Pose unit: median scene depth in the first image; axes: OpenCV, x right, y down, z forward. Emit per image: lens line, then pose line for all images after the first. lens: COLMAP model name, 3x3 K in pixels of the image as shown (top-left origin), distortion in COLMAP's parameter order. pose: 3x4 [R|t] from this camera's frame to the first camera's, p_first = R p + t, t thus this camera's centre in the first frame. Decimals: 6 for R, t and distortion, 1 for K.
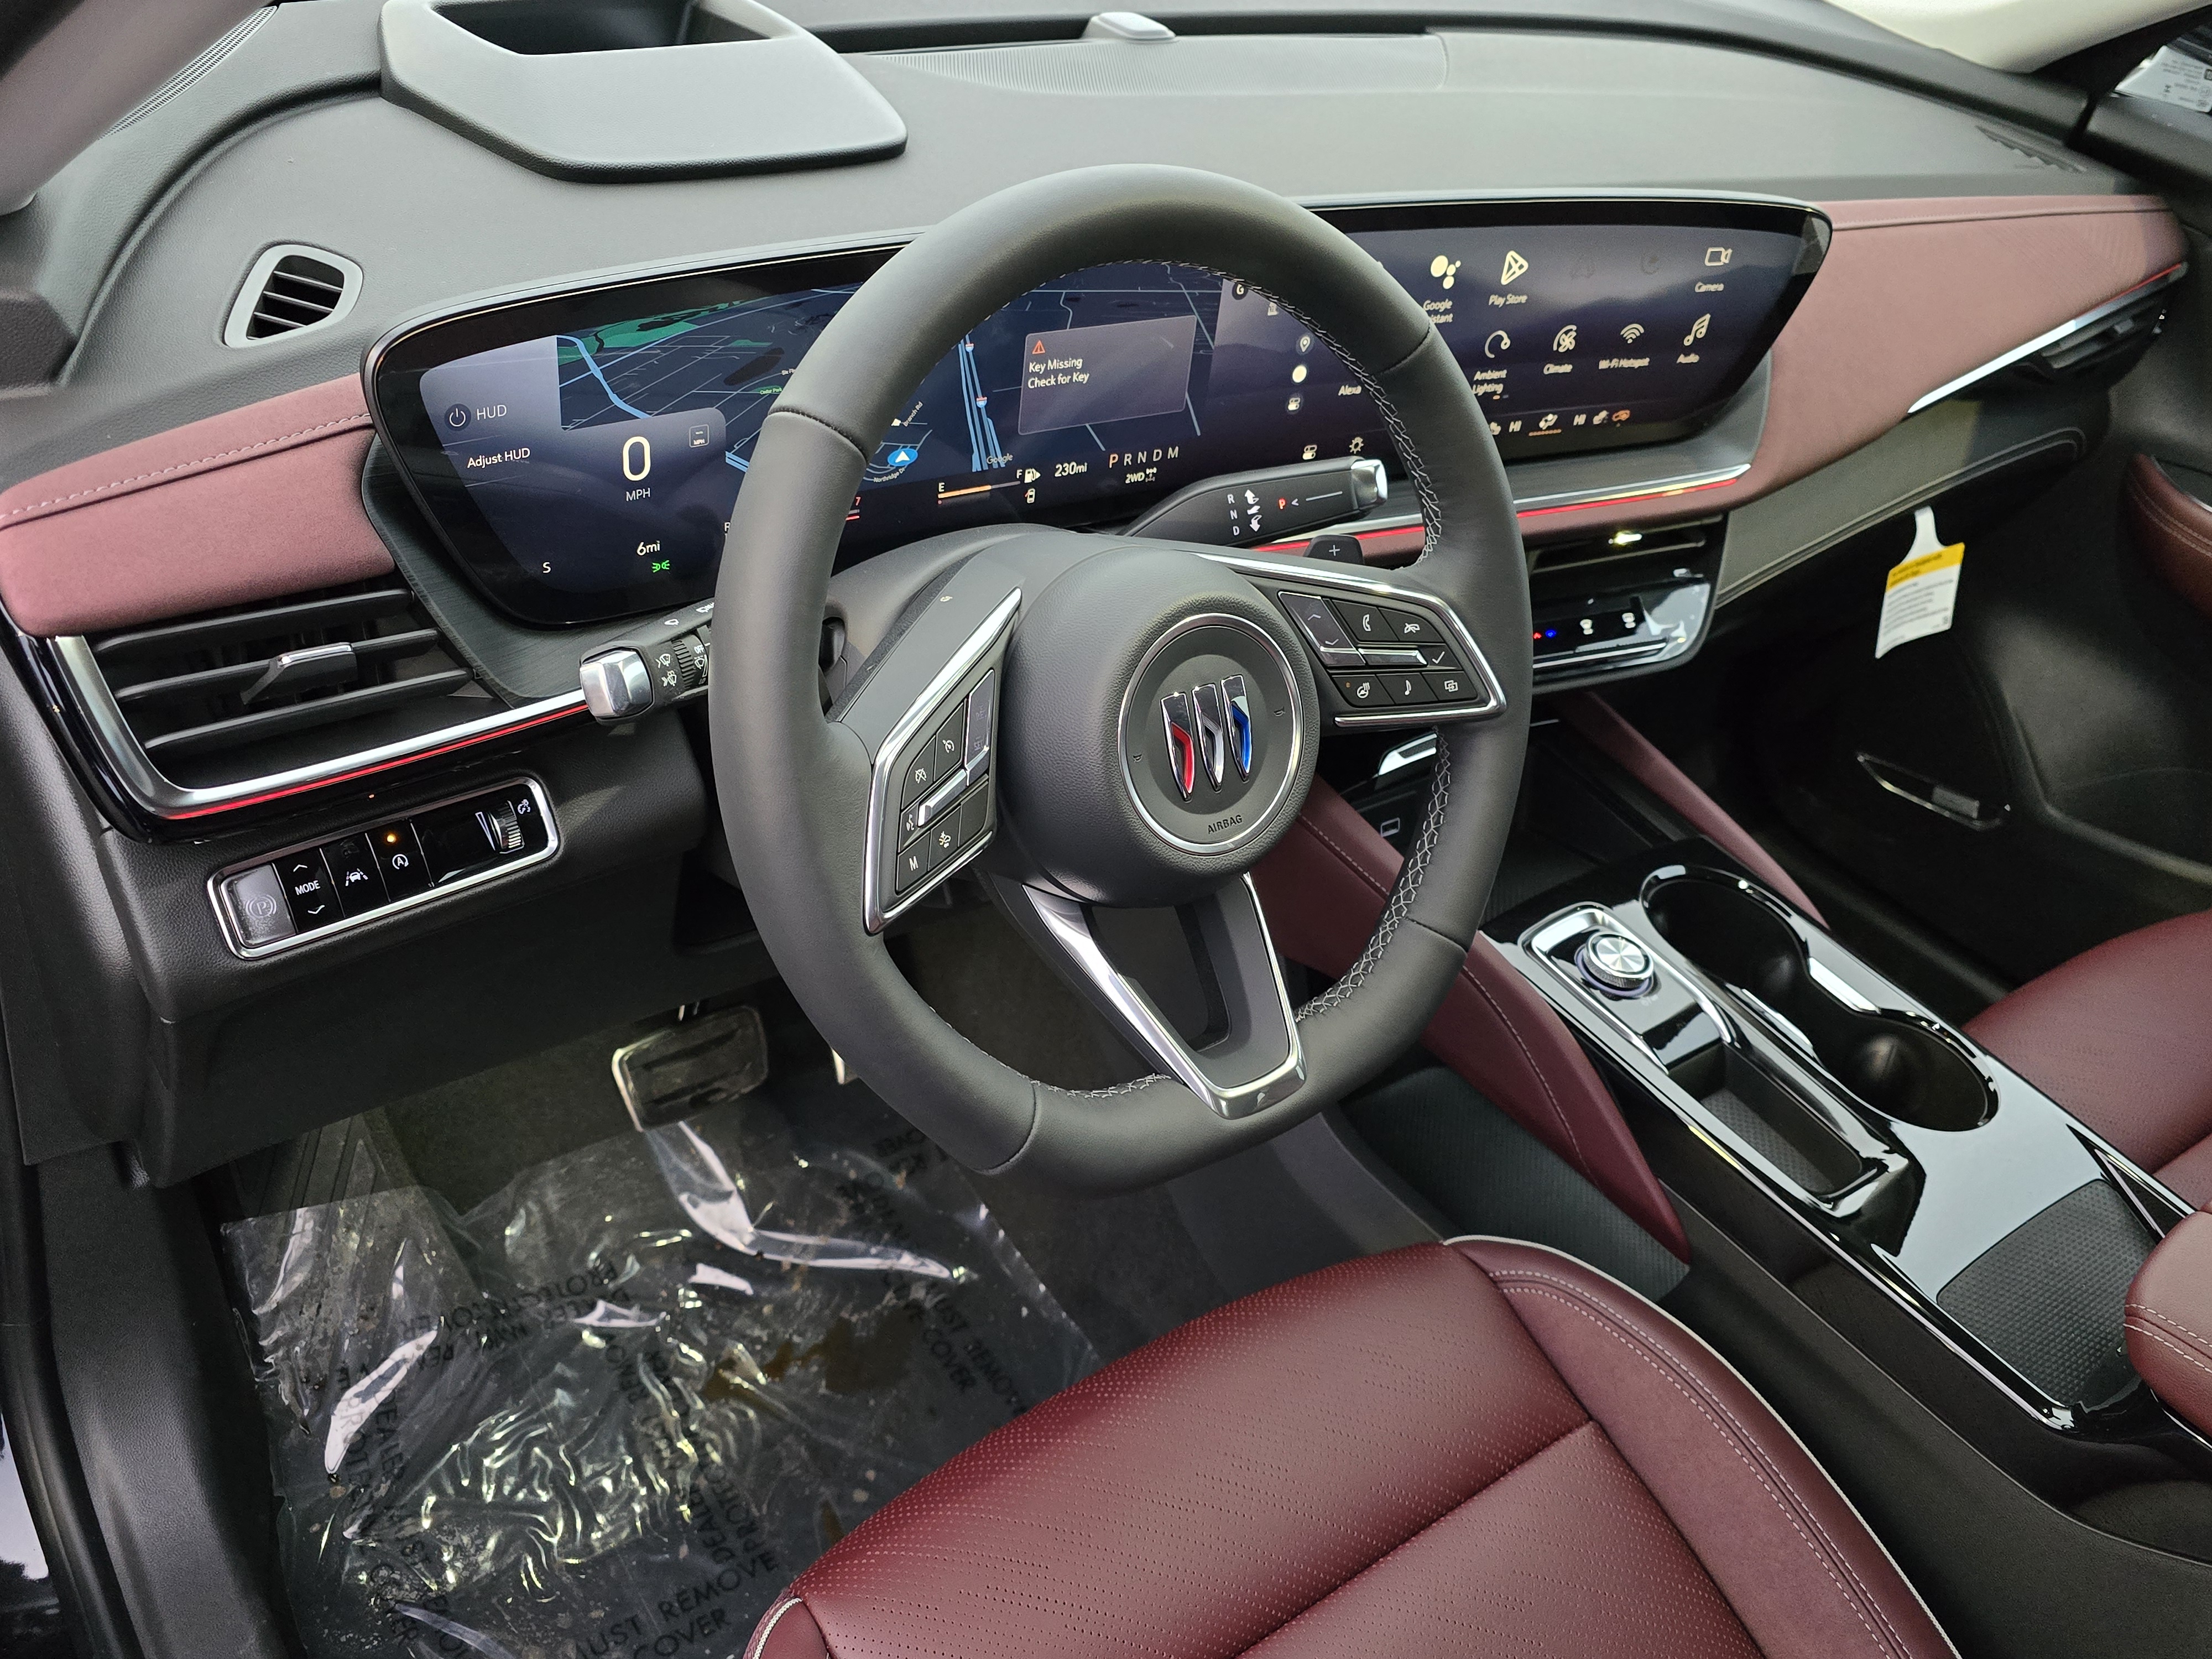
lens RADIAL K [[1853.2, 0, 1111.3], [0, 1853.2, 850.8], [0, 0, 1]] dist [0.067518, -0.058521]
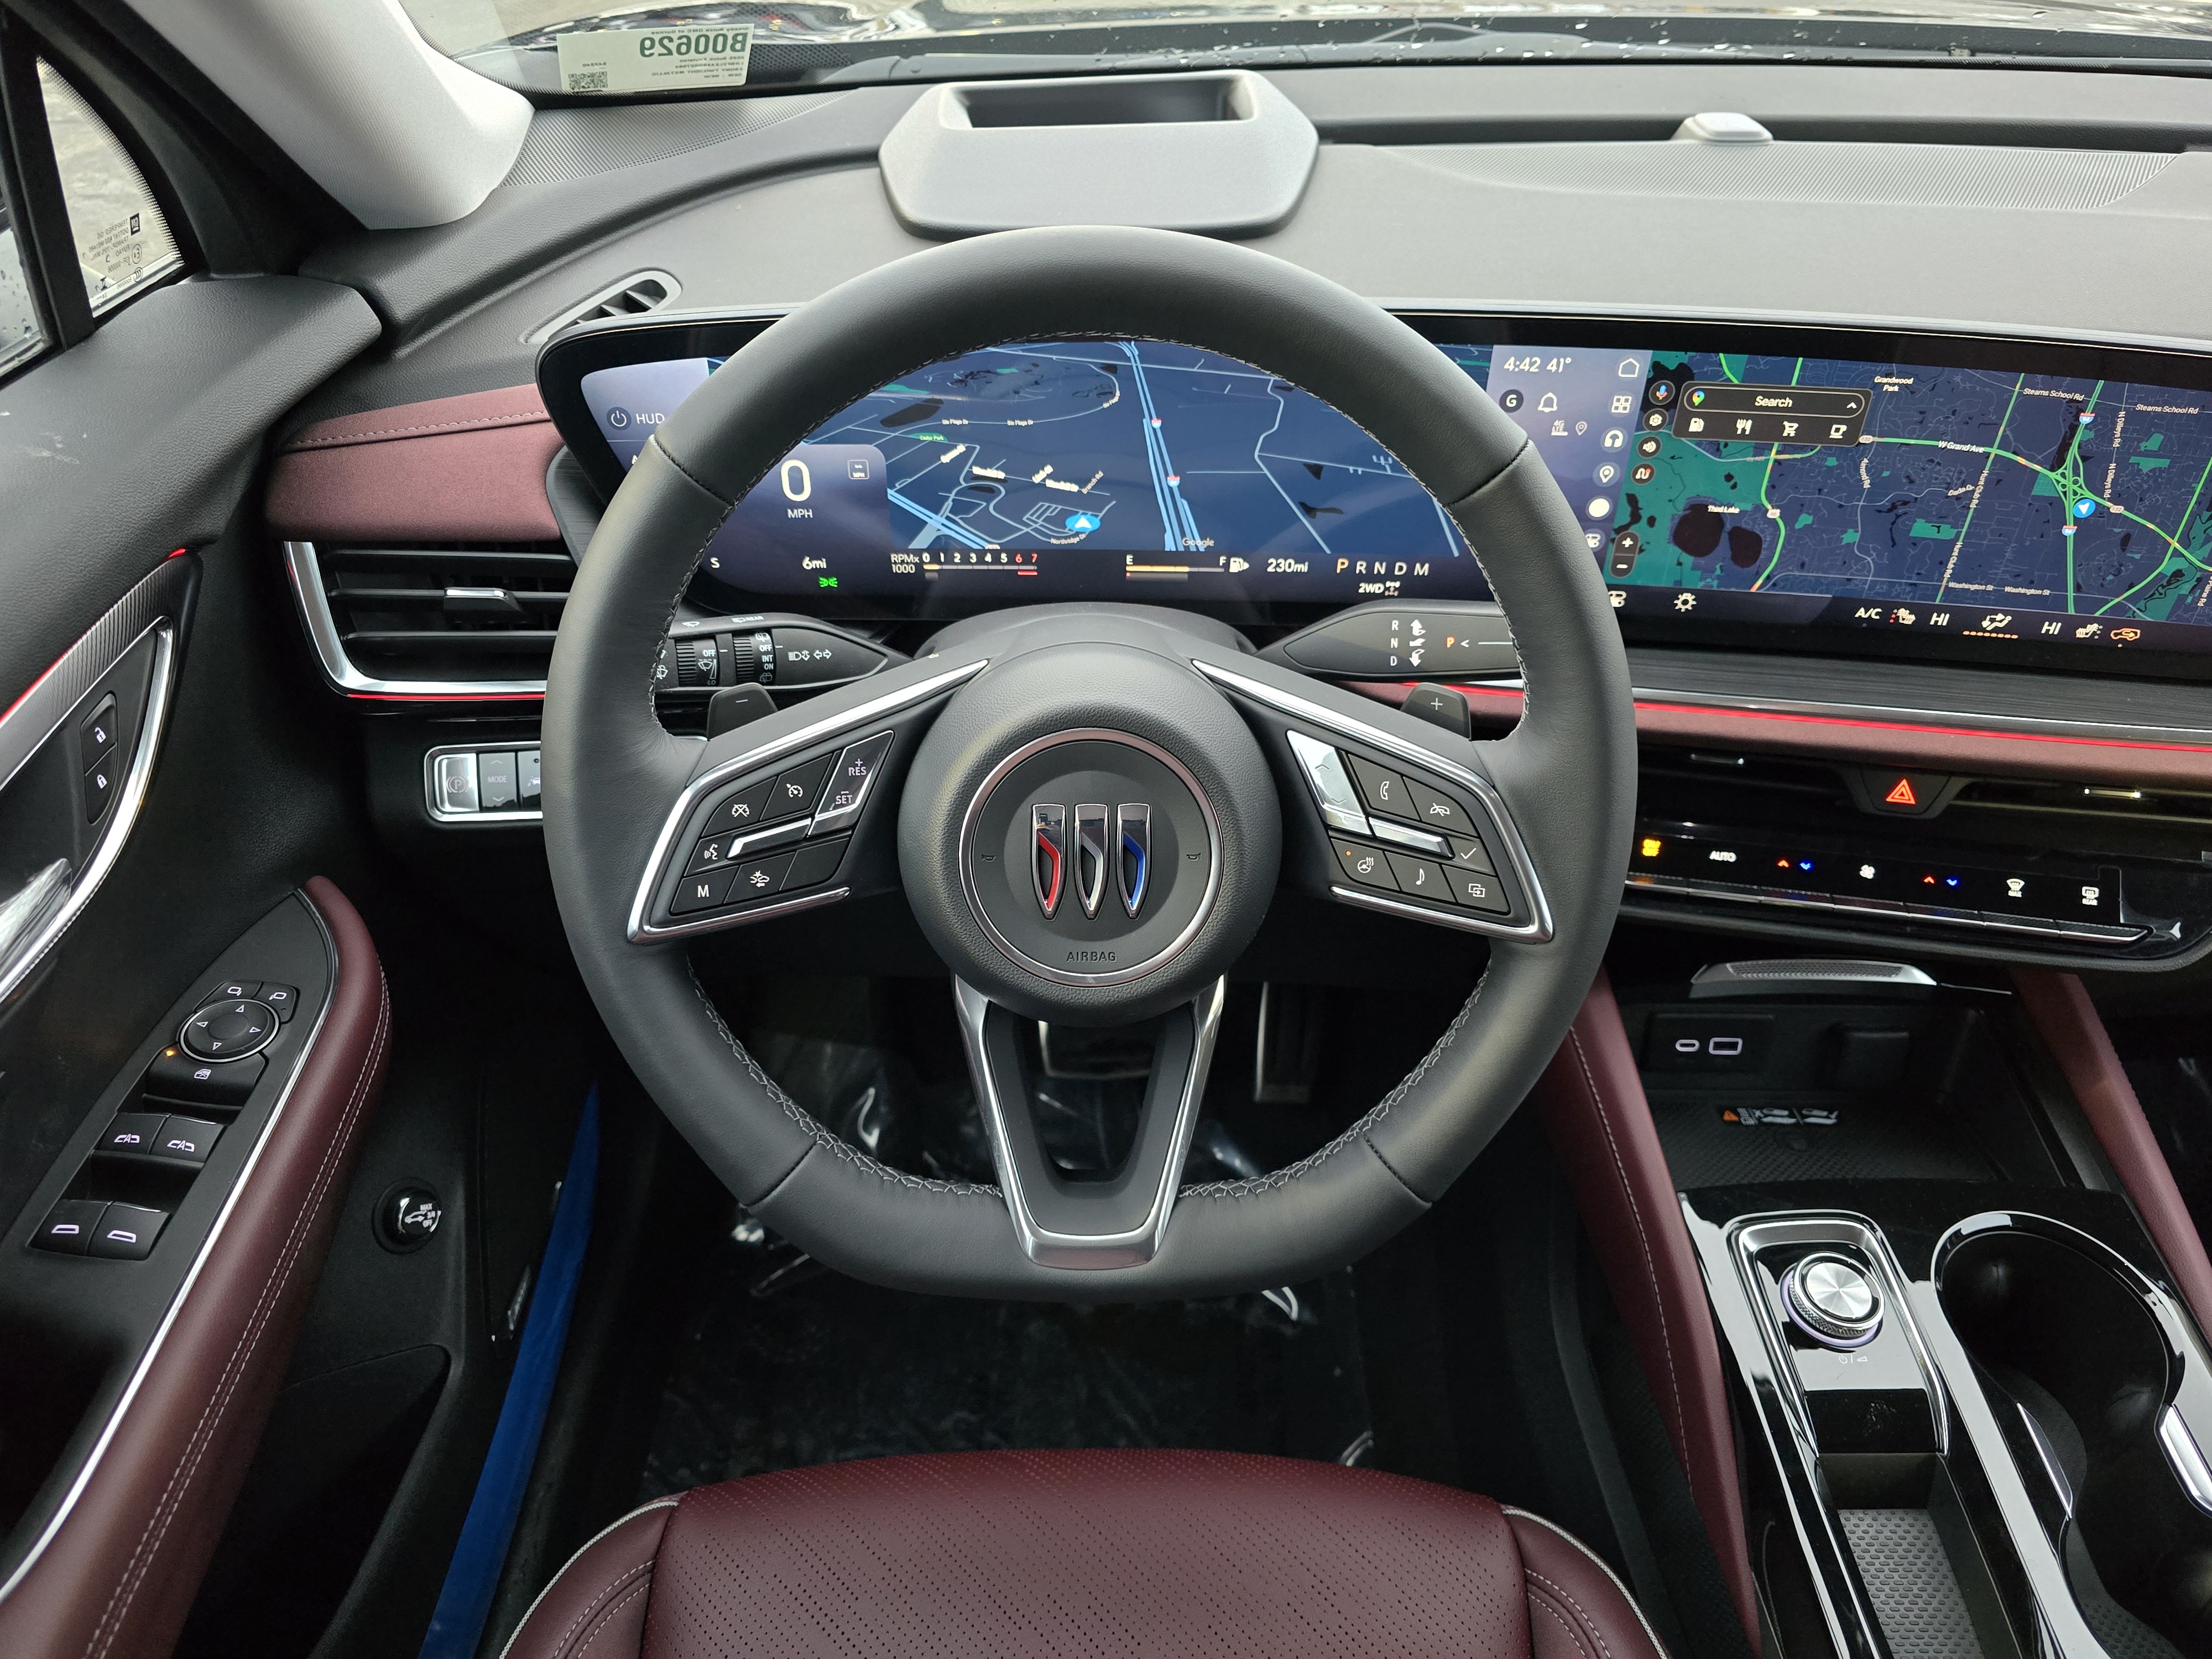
lens RADIAL K [[1551.7, 0, 1105.7], [0, 1551.7, 867.4], [0, 0, 1]] dist [0.046621, -0.043254]
pose [[0.791829, 0.272257, -0.546701, 0.396927], [-0.270655, 0.958871, 0.085508, -0.103019], [0.547496, 0.080259, 0.832950, 0.302494]]
